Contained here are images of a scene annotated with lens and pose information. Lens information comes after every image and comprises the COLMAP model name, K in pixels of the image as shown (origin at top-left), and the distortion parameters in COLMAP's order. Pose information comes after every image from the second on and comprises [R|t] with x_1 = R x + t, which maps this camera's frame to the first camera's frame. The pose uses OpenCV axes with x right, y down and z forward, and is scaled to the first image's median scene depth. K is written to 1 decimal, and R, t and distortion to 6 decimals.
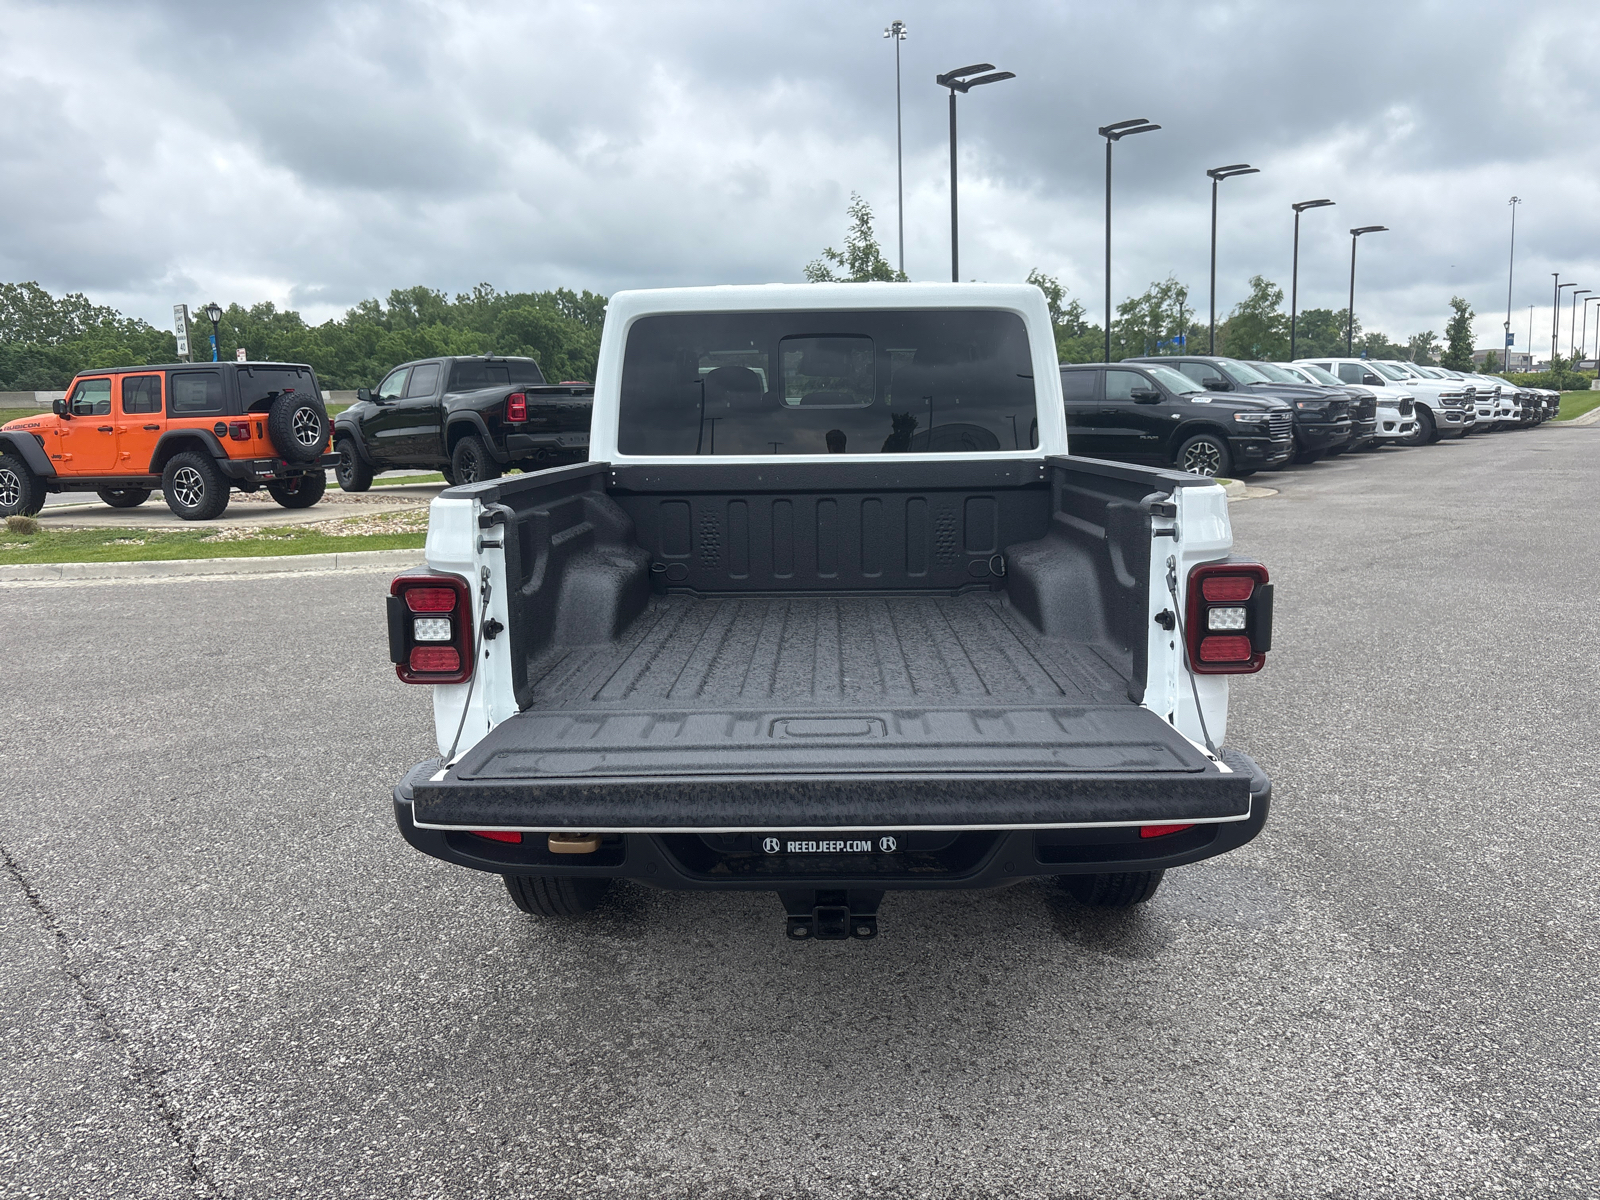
lens RADIAL K [[1192.5, 0, 795.6], [0, 1192.5, 596.7], [0, 0, 1]] dist [0.016925, -0.001899]
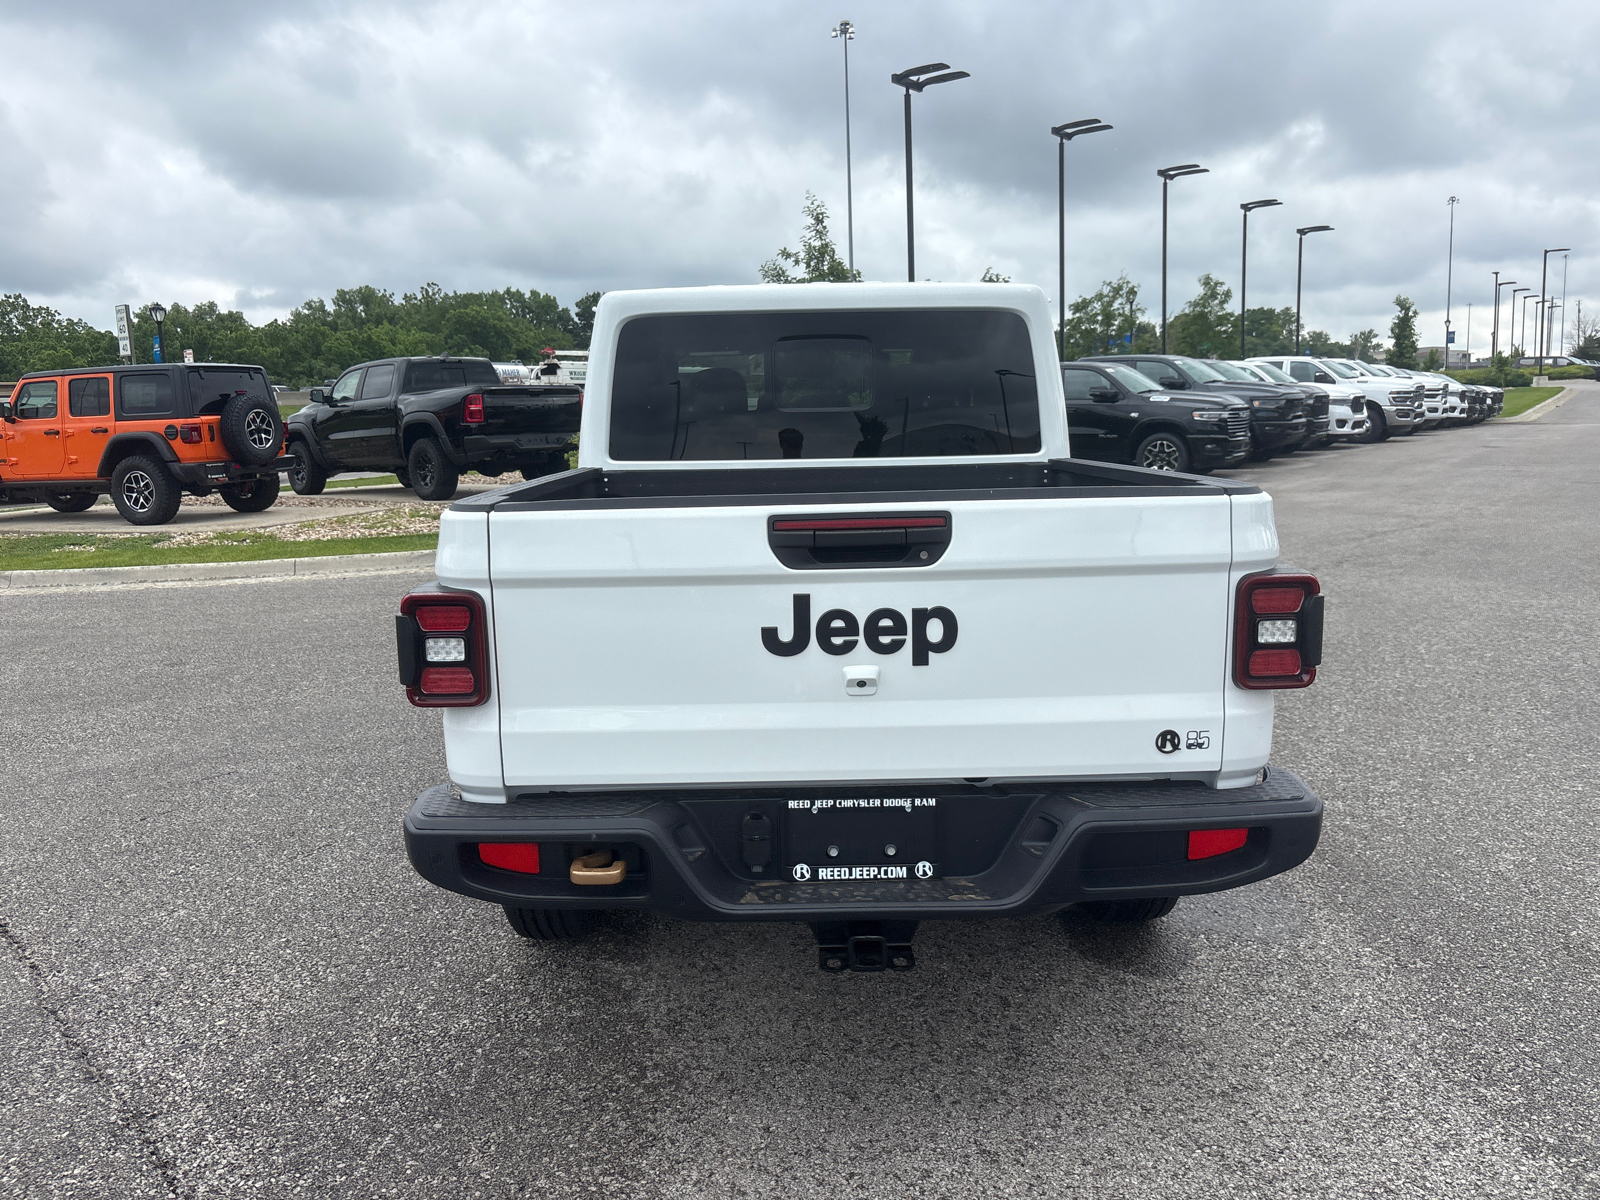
lens RADIAL K [[1192.0, 0, 775.8], [0, 1192.0, 595.8], [0, 0, 1]] dist [0.021940, -0.012606]
pose [[0.999689, -0.007610, 0.023730, -0.040862], [0.007613, 0.999971, -0.000038, -0.008490], [-0.023729, 0.000219, 0.999718, 0.030116]]
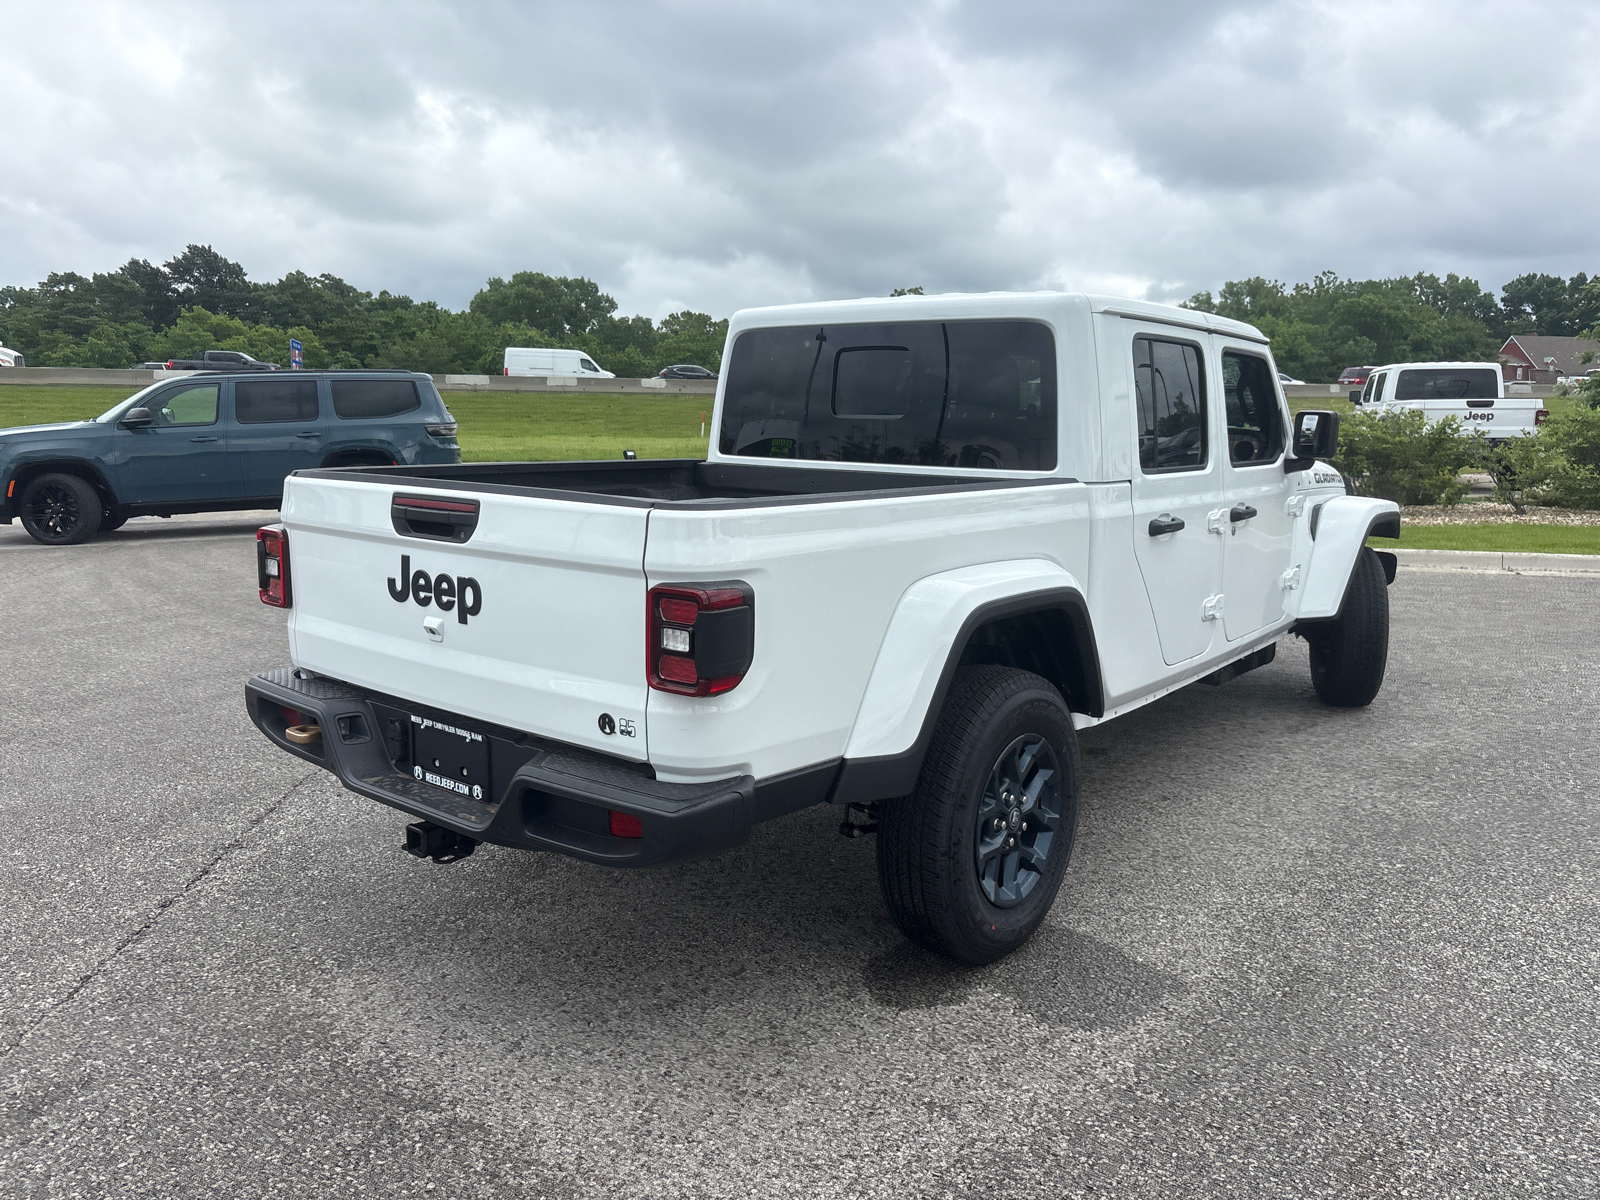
lens RADIAL K [[1189.3, 0, 800.0], [0, 1189.3, 600.0], [0, 0, 1]] dist [0.087615, -0.107685]
pose [[0.797957, 0.124185, -0.589782, 0.651741], [-0.120276, 0.991671, 0.046076, -0.047091], [0.590591, 0.034170, 0.806247, 0.150017]]
